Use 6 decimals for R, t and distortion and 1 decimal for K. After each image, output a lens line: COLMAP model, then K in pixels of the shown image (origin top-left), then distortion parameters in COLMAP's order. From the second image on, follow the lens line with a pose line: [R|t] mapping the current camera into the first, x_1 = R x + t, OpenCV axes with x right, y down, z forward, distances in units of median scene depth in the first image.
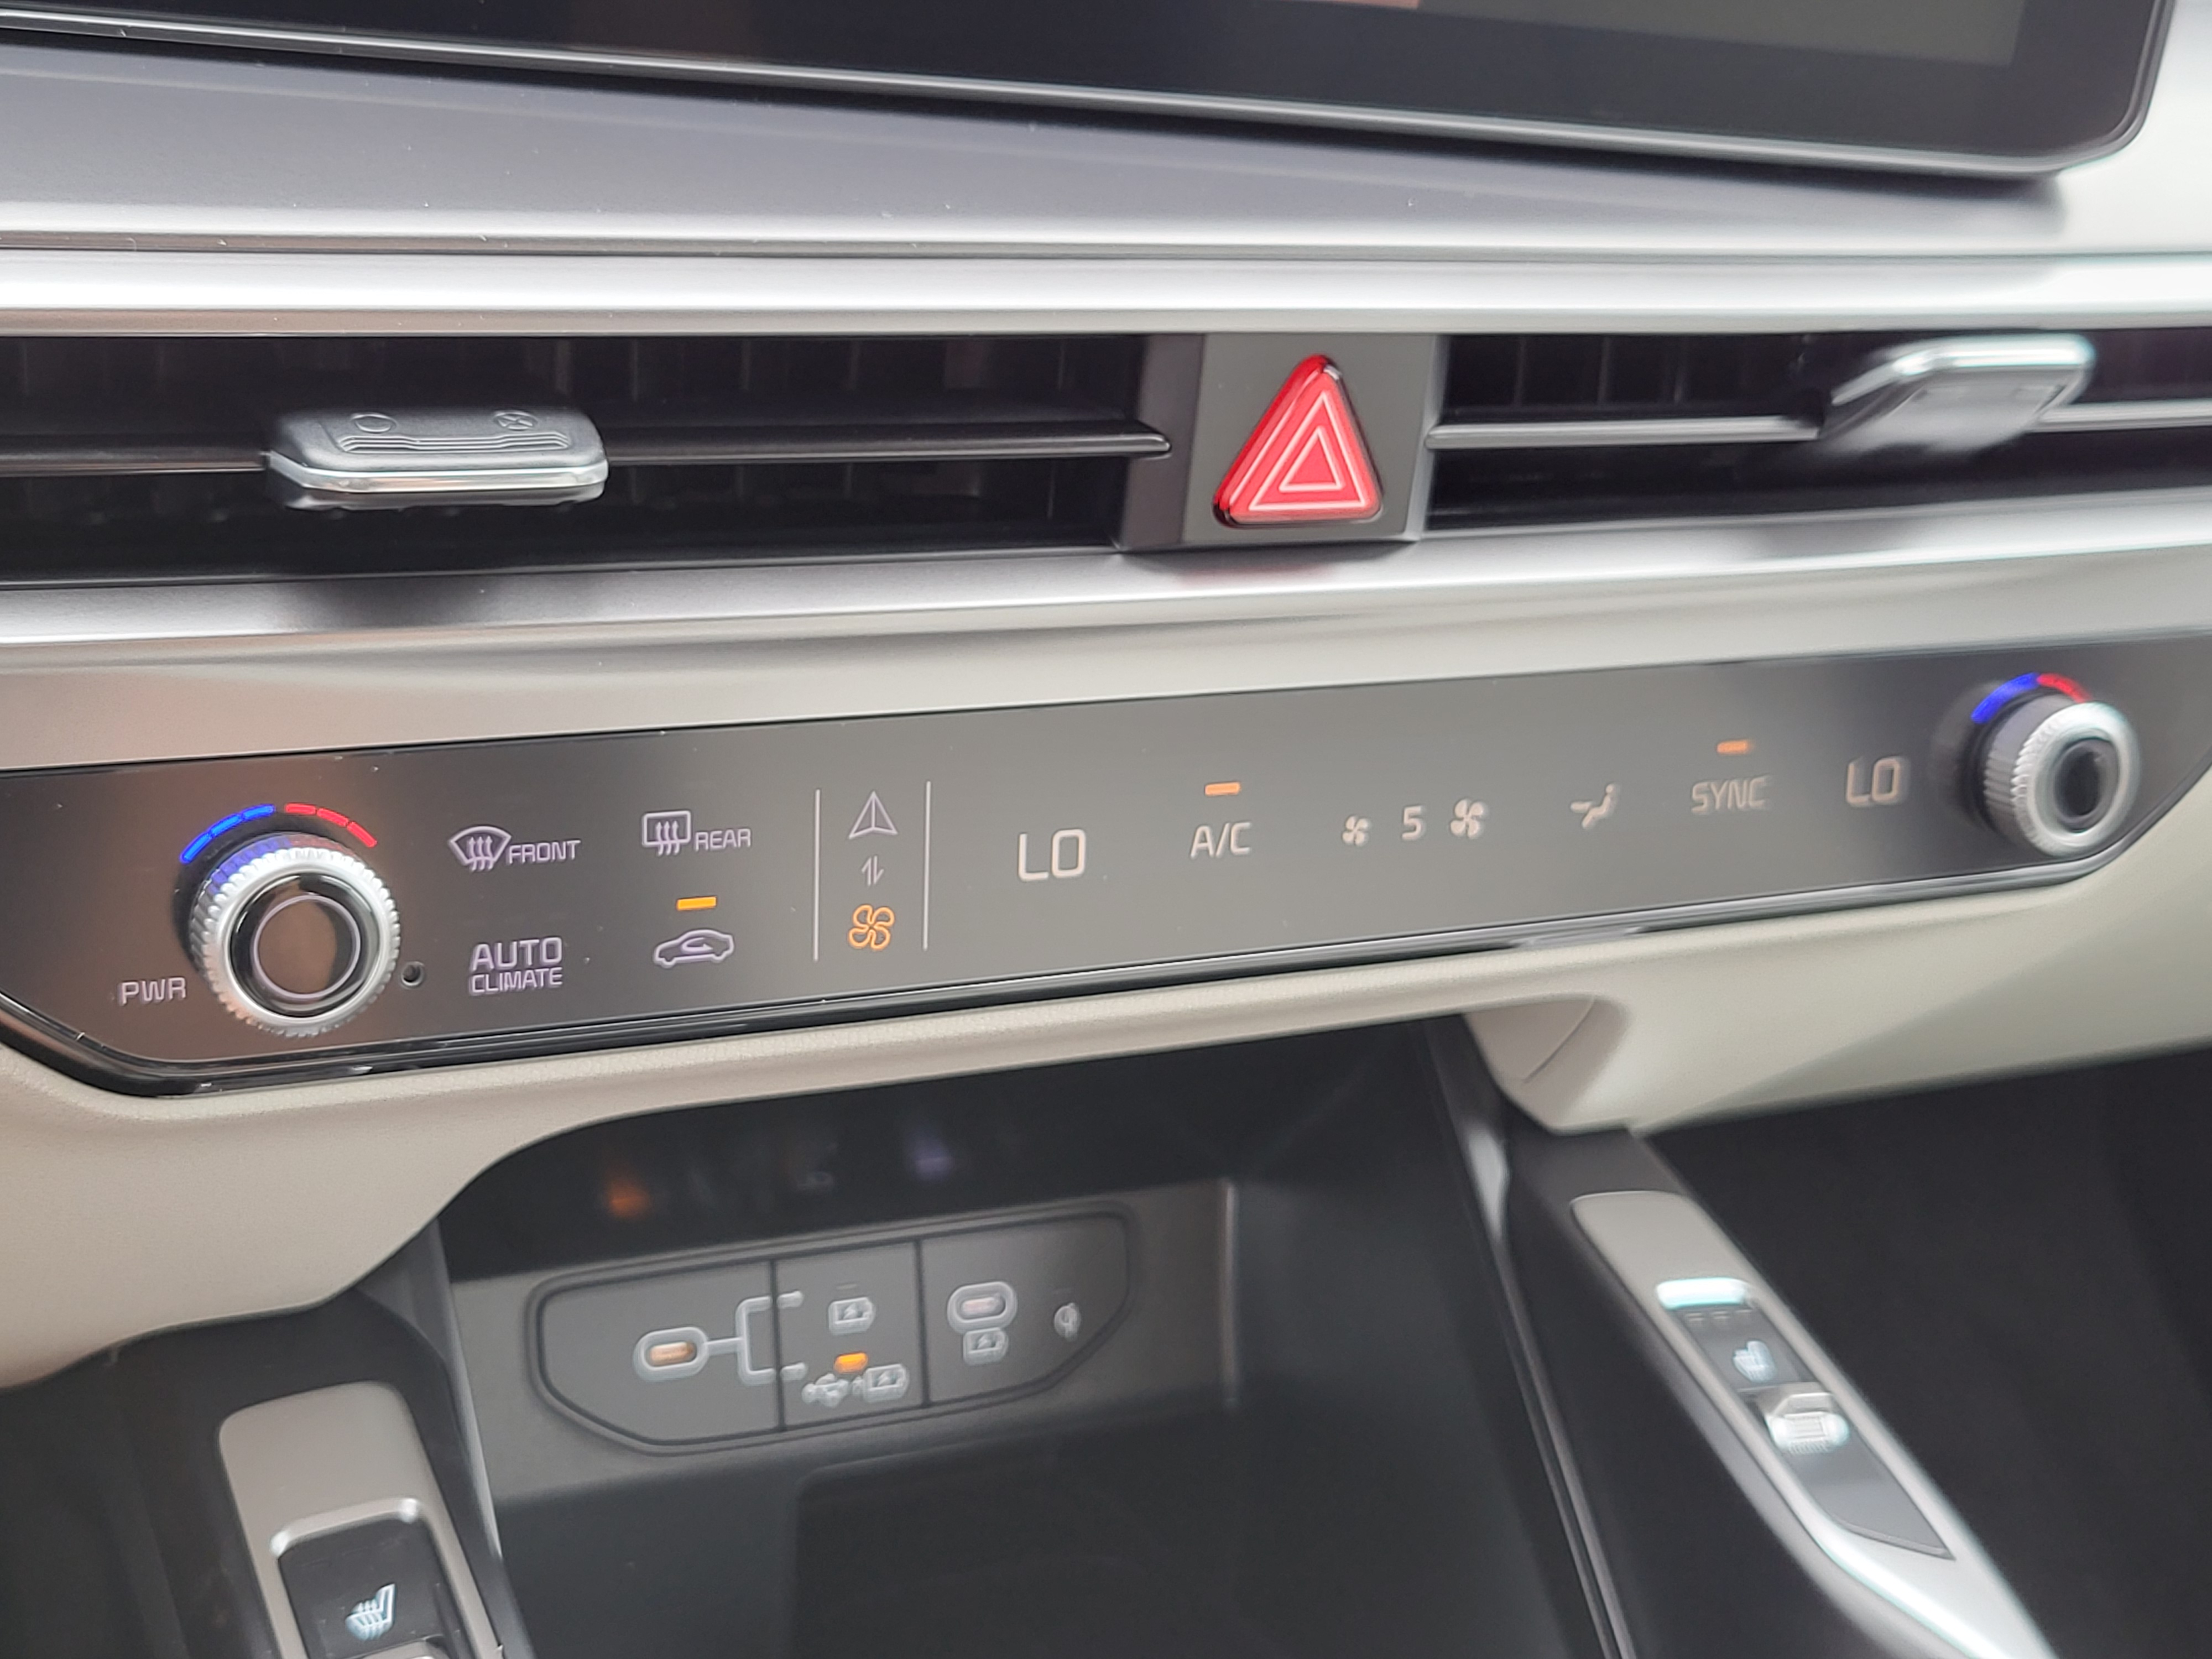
lens RADIAL K [[3228.5, 0, 1107.6], [0, 3228.5, 844.5], [0, 0, 1]] dist [0.019226, 0.000000]
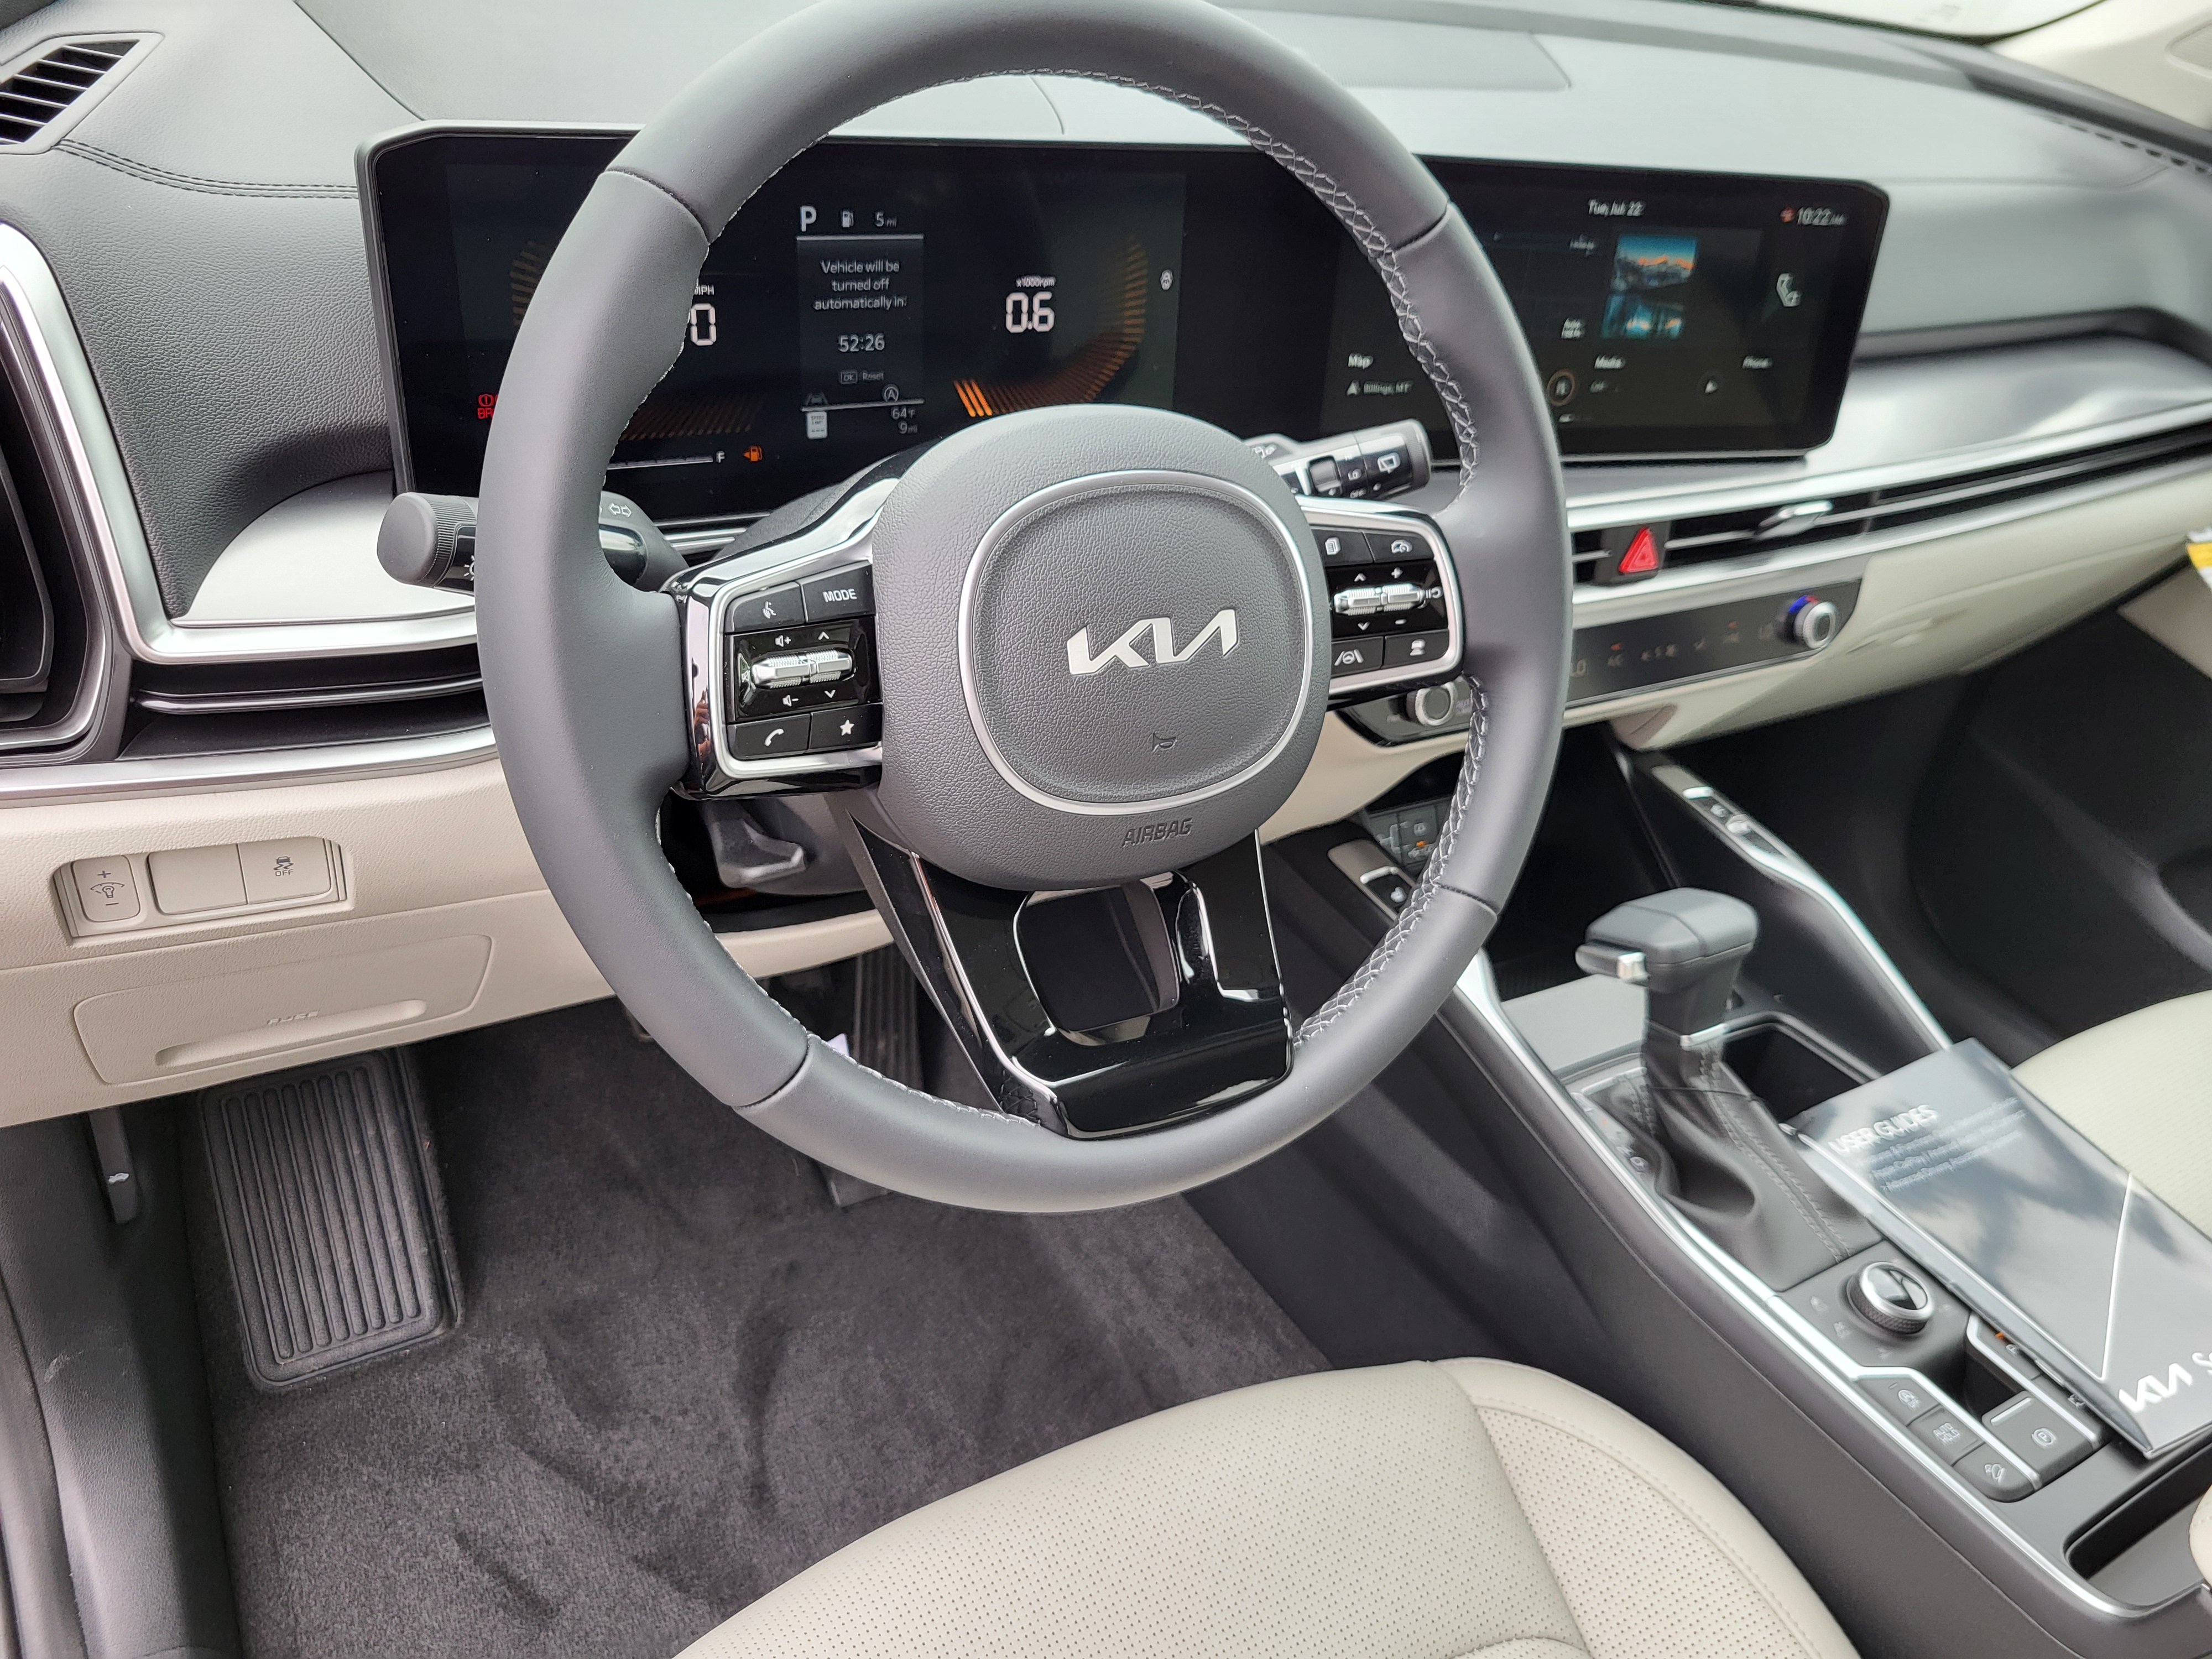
lens RADIAL K [[1739.5, 0, 1146.1], [0, 1739.5, 812.4], [0, 0, 1]] dist [0.020988, 0.010977]
pose [[0.992685, -0.089818, 0.080683, -0.645132], [0.085189, 0.994611, 0.059091, 0.006642], [-0.085556, -0.051786, 0.994987, -0.896512]]
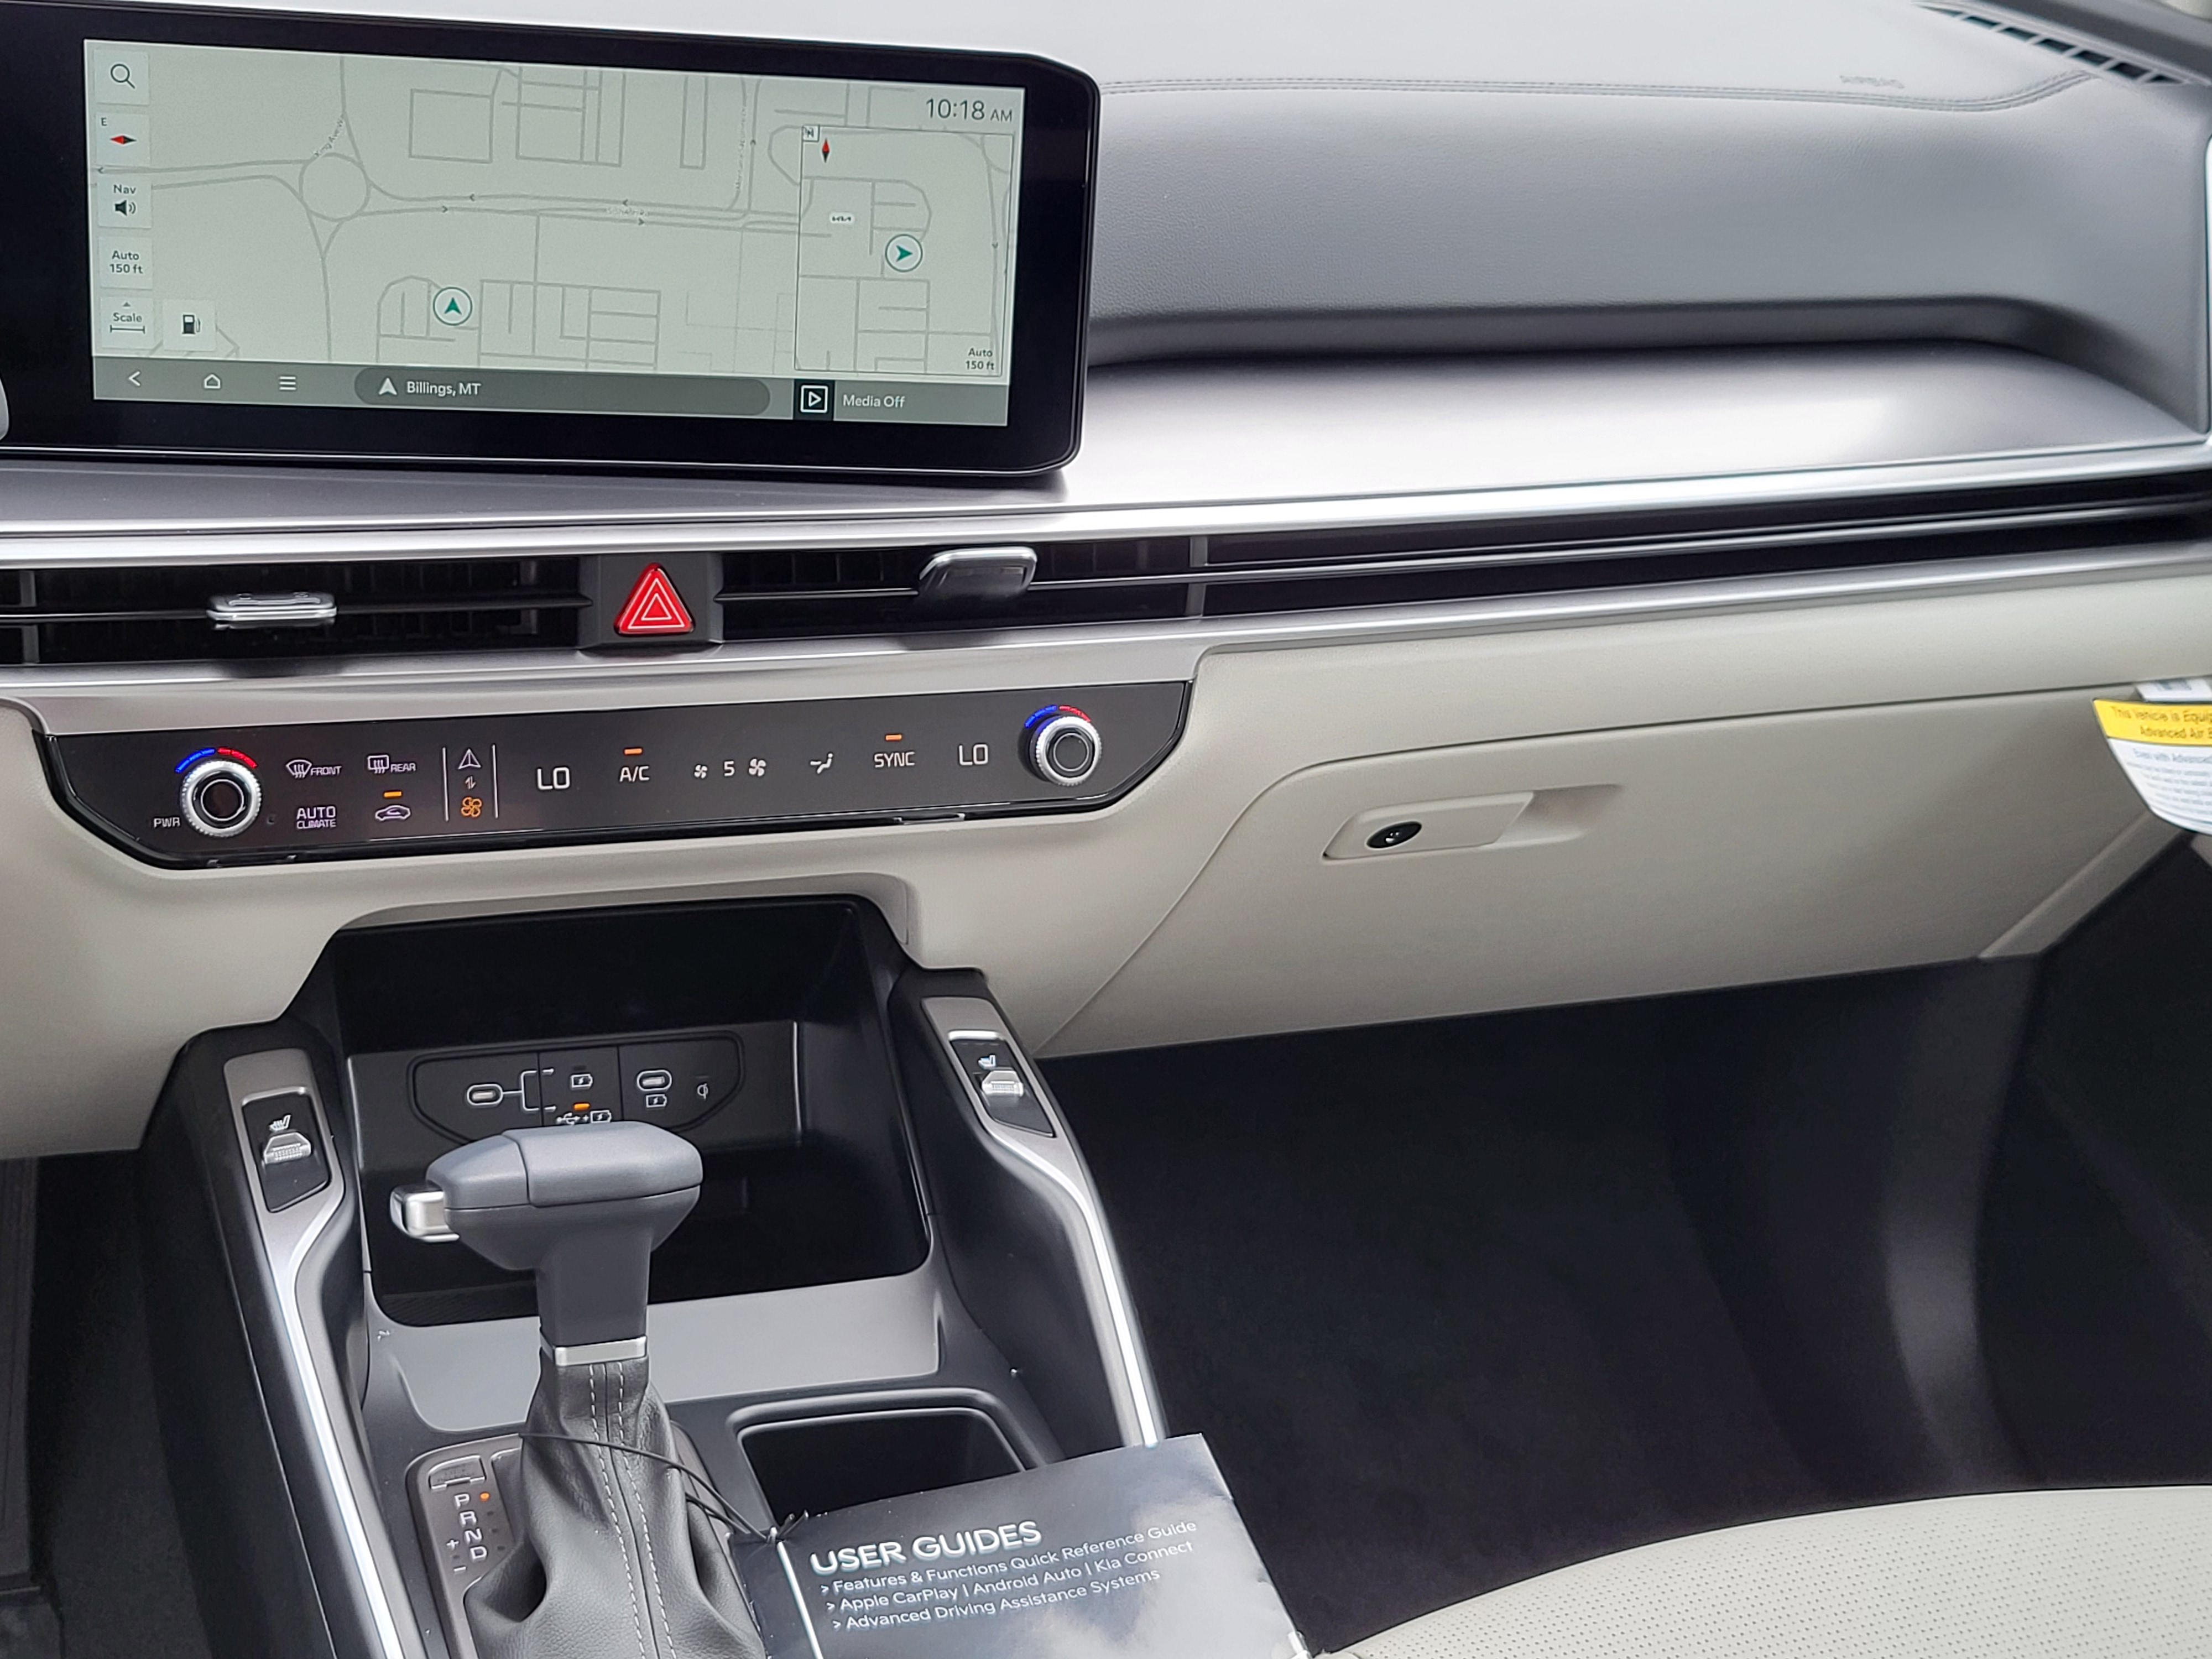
lens RADIAL K [[3228.5, 0, 1090.2], [0, 3228.5, 793.3], [0, 0, 1]] dist [0.019226, 0.000000]
pose [[0.992807, -0.039610, -0.112983, 0.605452], [0.024594, 0.991034, -0.131330, 0.316467], [0.117172, 0.127607, 0.984879, -1.208574]]
